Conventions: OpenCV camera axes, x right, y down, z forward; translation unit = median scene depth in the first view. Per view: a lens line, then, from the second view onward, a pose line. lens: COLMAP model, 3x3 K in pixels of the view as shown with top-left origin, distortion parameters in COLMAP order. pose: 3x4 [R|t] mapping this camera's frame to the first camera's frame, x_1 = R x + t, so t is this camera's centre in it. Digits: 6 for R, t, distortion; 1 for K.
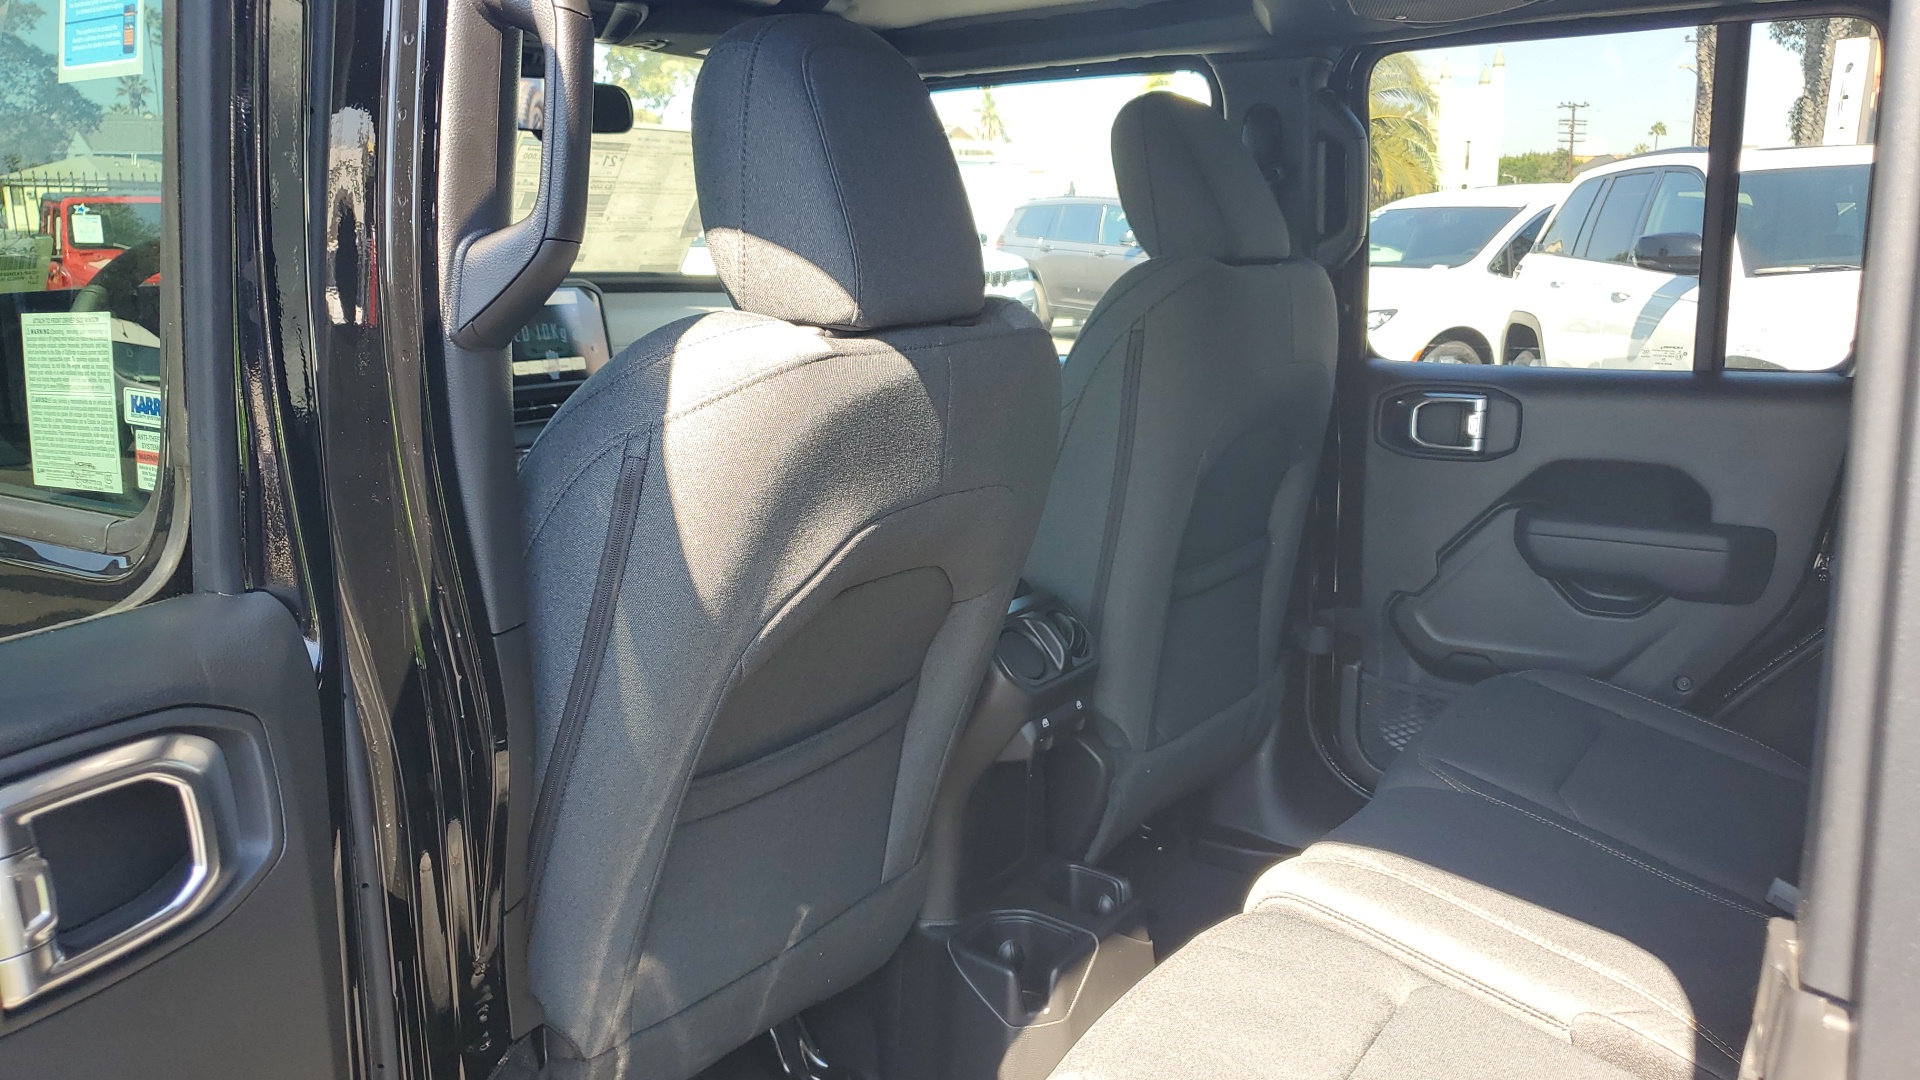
lens RADIAL K [[1496.9, 0, 969.3], [0, 1496.9, 545.5], [0, 0, 1]] dist [0.062952, -0.086844]
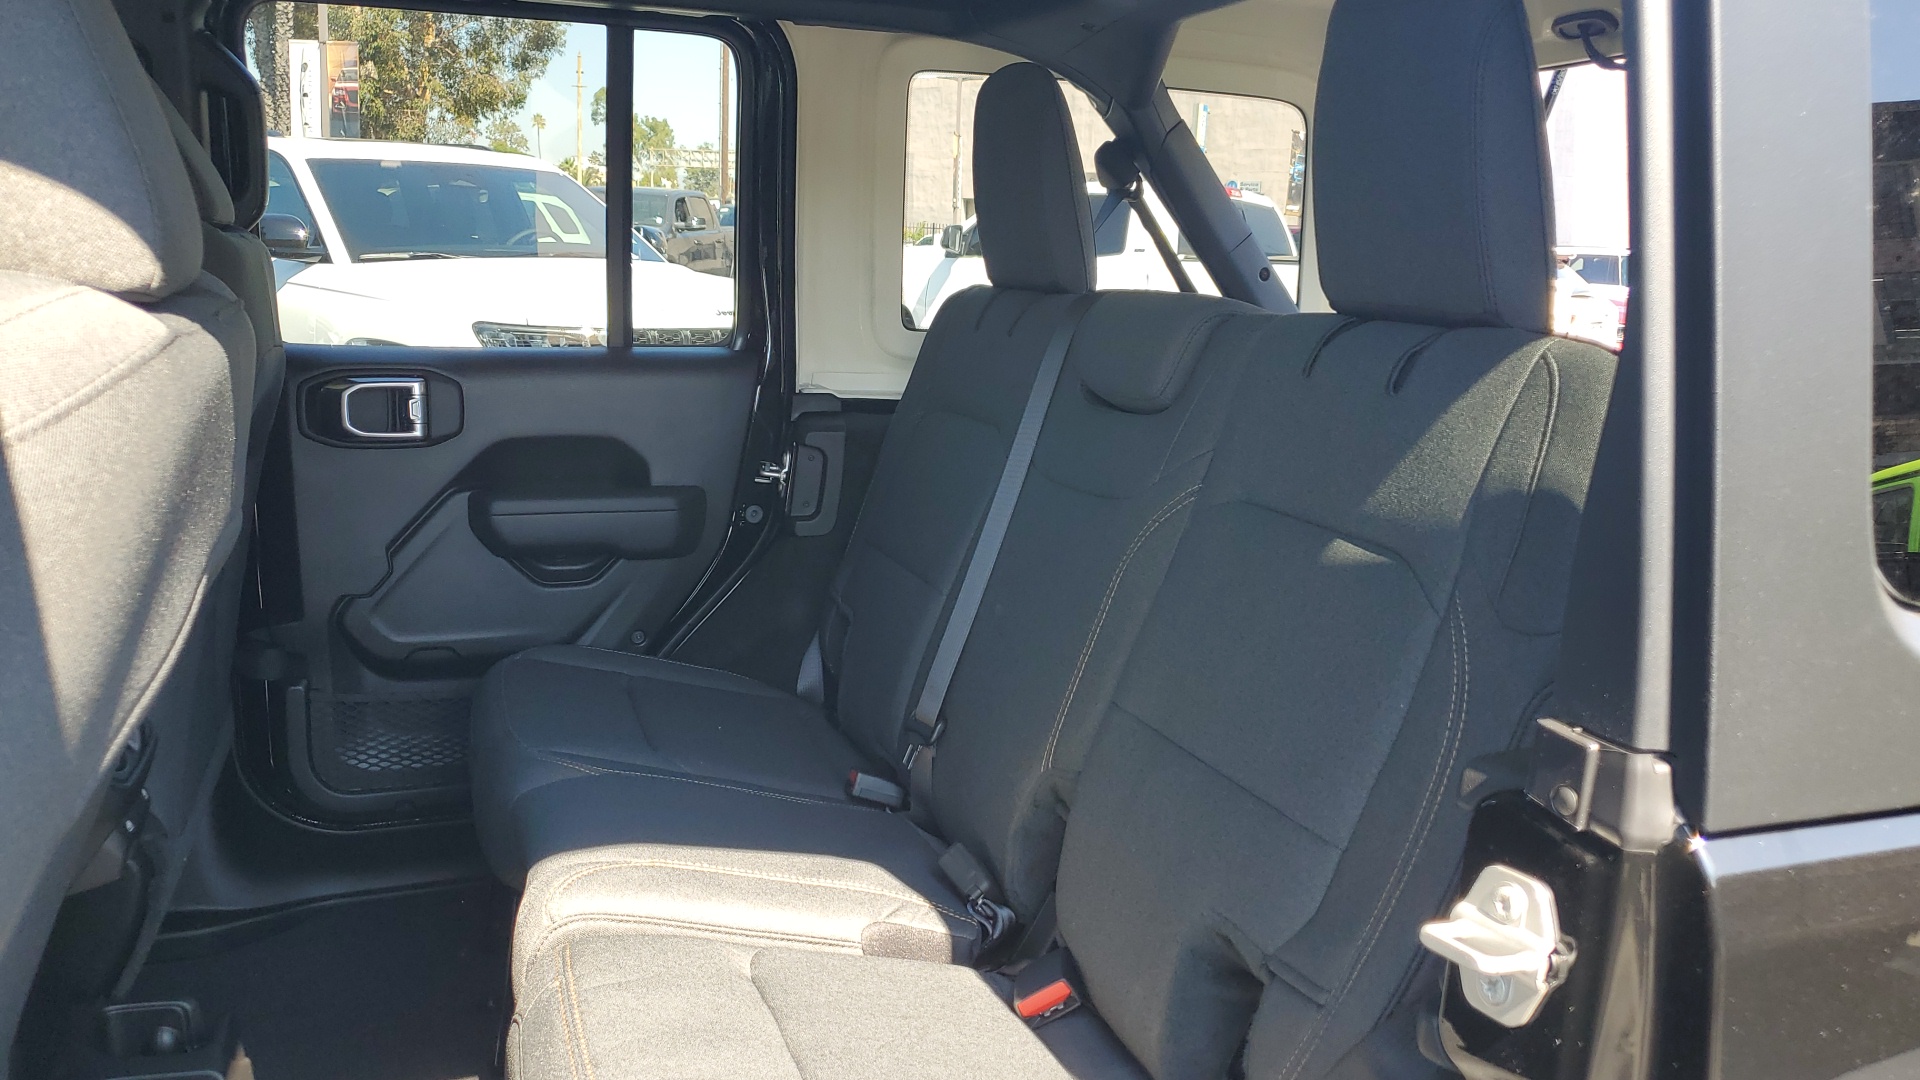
lens RADIAL K [[1496.9, 0, 982.3], [0, 1496.9, 492.2], [0, 0, 1]] dist [0.062952, -0.086844]
pose [[0.579234, -0.094387, 0.809678, -0.236686], [0.114342, 0.992861, 0.033943, -0.019255], [-0.807102, 0.072919, 0.585892, 0.154703]]
